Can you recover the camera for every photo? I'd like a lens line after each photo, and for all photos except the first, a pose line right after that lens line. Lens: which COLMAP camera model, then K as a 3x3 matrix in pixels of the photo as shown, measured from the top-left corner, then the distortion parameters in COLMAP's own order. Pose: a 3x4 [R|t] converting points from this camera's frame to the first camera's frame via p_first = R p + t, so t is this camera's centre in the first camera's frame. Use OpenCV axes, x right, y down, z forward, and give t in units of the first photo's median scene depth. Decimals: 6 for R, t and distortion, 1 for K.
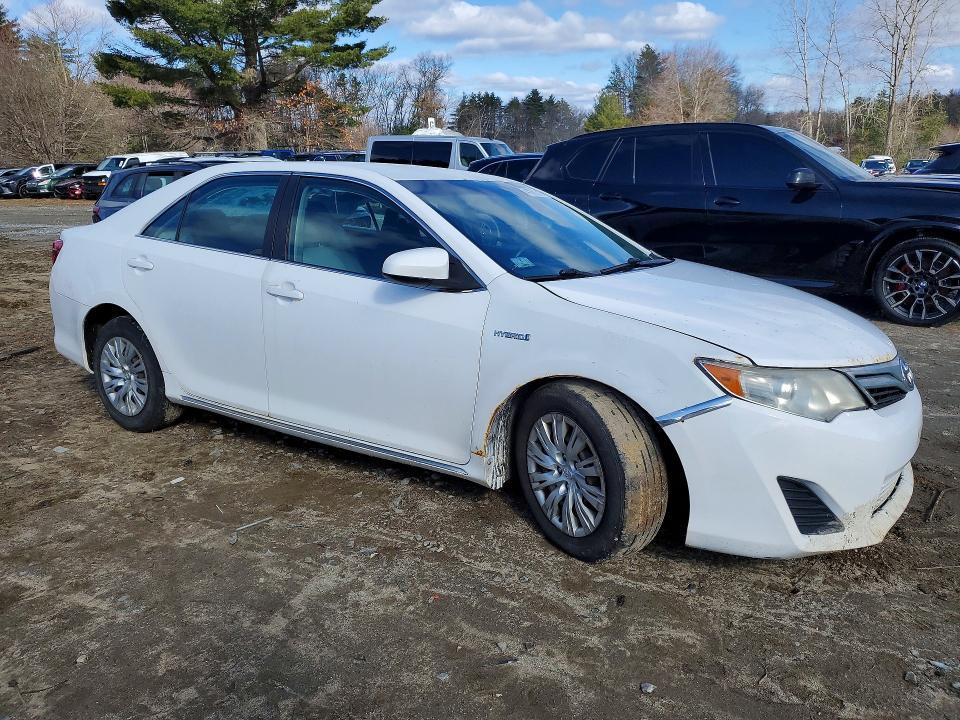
lens RADIAL K [[786.1, 0, 481.0], [0, 786.1, 360.5], [0, 0, 1]] dist [0.007101, 0.006800]
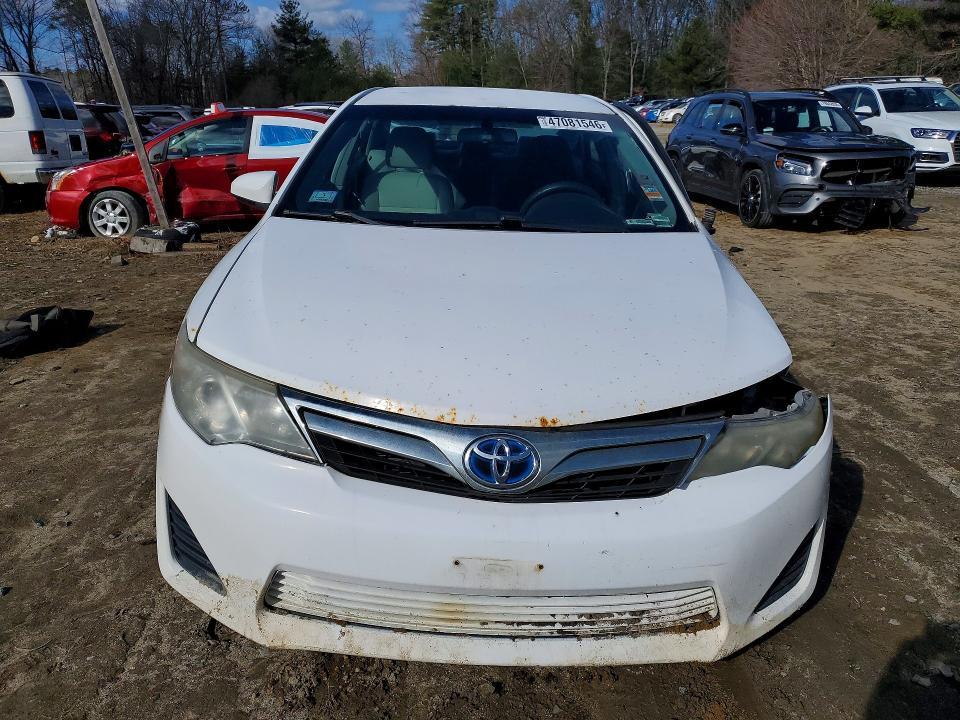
lens RADIAL K [[786.1, 0, 480.7], [0, 786.1, 359.3], [0, 0, 1]] dist [0.007101, 0.006800]
pose [[0.527328, 0.271086, -0.805256, 1.122570], [-0.204692, 0.960356, 0.189255, -0.184992], [0.824637, 0.065030, 0.561911, 0.771500]]
